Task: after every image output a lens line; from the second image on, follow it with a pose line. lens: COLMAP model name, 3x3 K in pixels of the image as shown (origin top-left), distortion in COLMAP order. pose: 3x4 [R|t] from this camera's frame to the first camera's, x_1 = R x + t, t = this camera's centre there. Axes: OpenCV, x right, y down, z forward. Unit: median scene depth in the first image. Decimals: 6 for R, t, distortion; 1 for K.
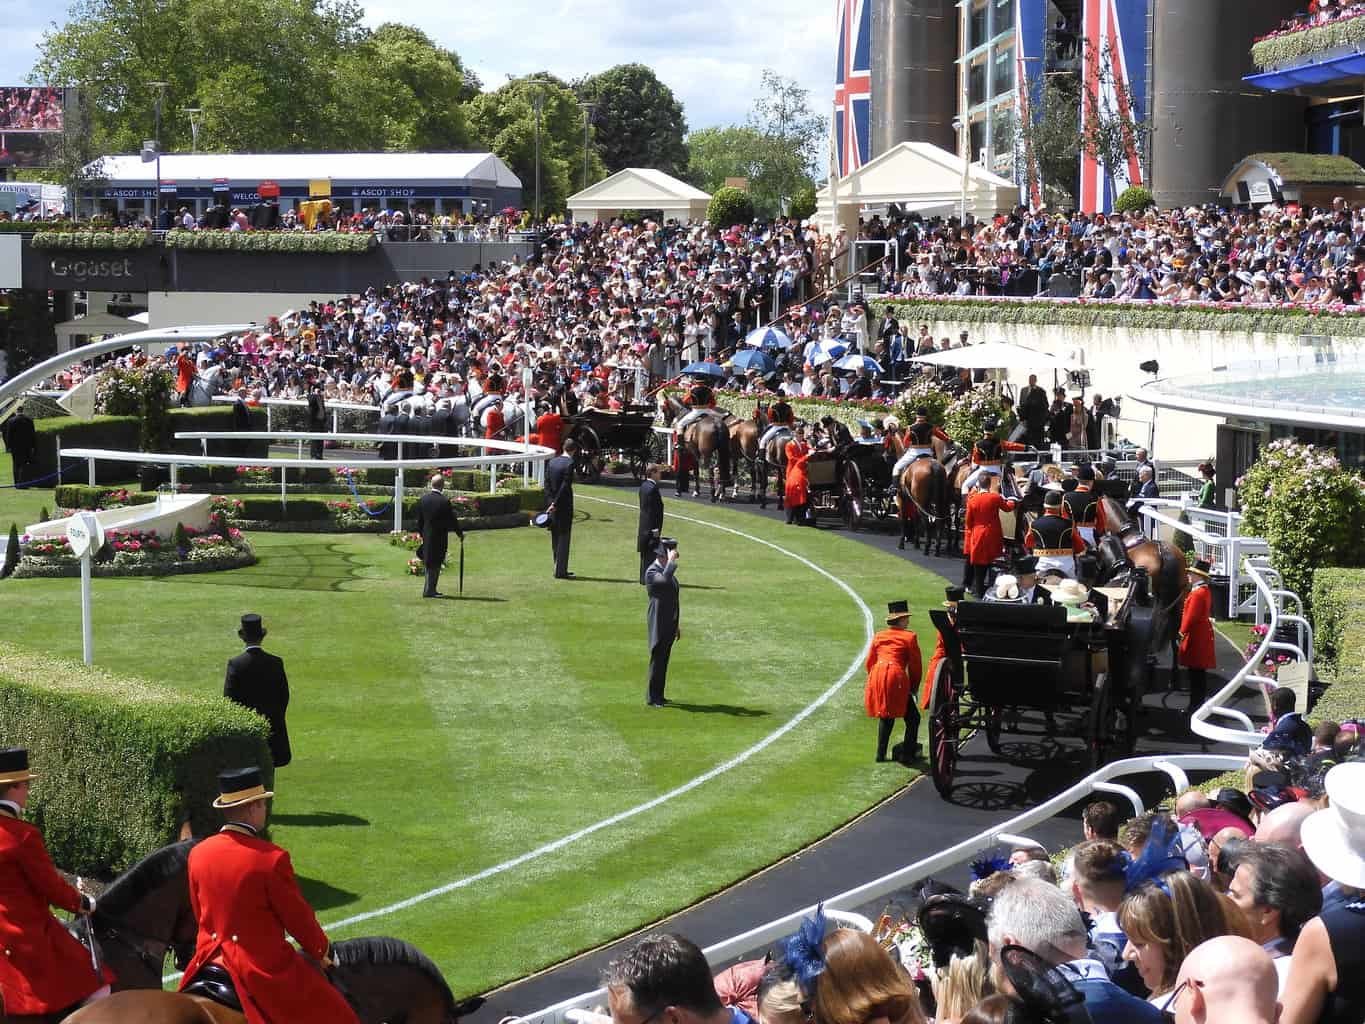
lens RADIAL K [[3432.2, 0, 690.8], [0, 3432.2, 505.6], [0, 0, 1]] dist [0.013848, 0.000000]
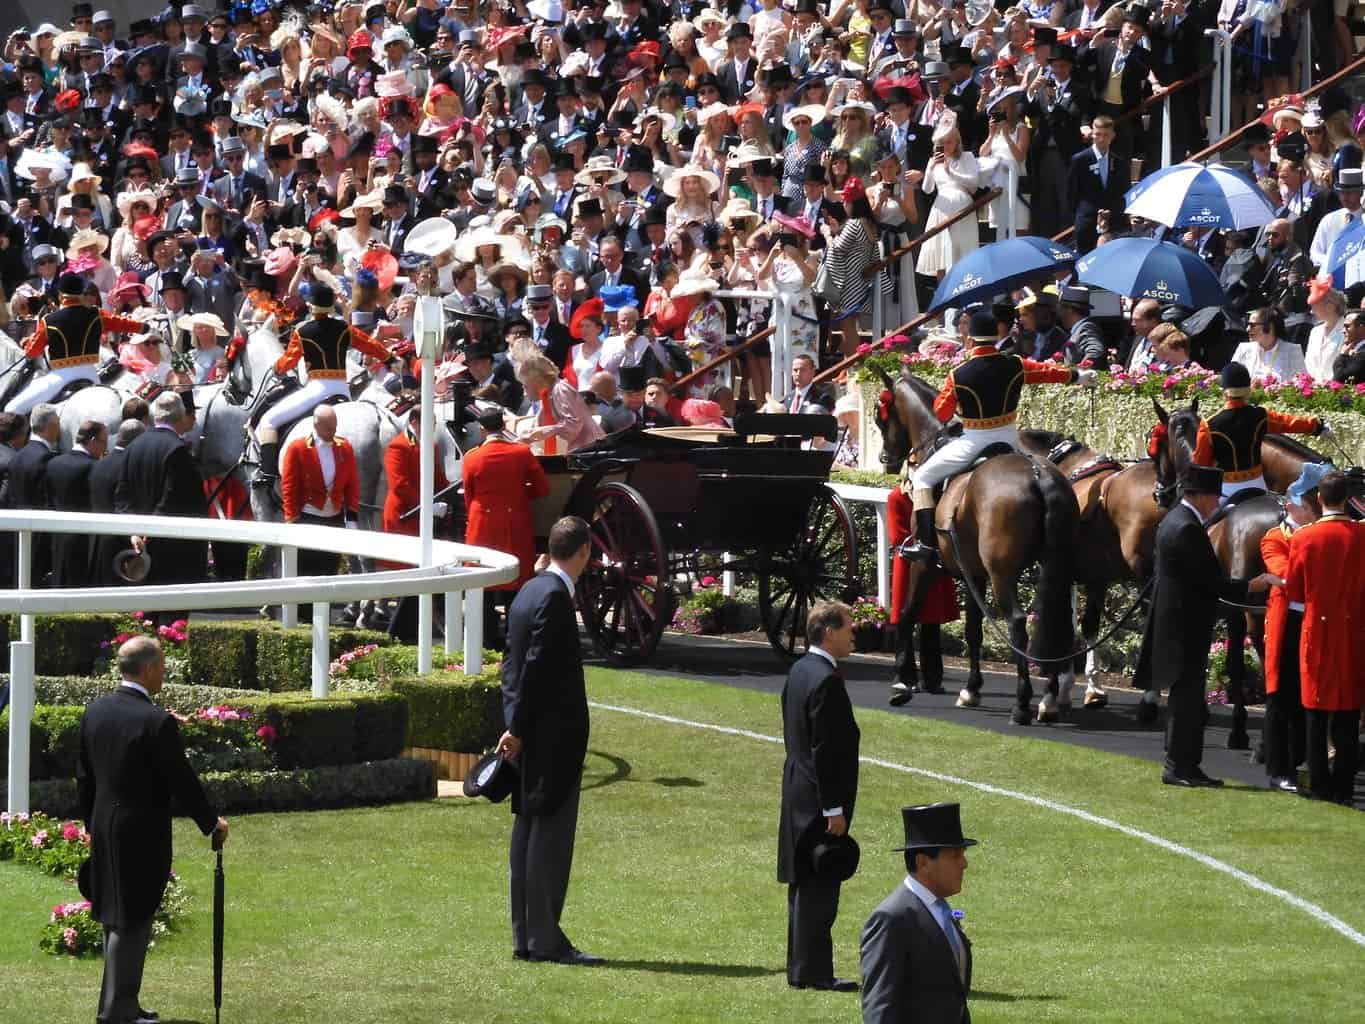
lens RADIAL K [[3432.2, 0, 685.0], [0, 3432.2, 515.7], [0, 0, 1]] dist [0.013848, 0.000000]
pose [[0.998145, -0.000824, -0.060875, -0.005147], [-0.001425, 0.999318, -0.036890, -0.008416], [0.060864, 0.036908, 0.997463, 0.688253]]
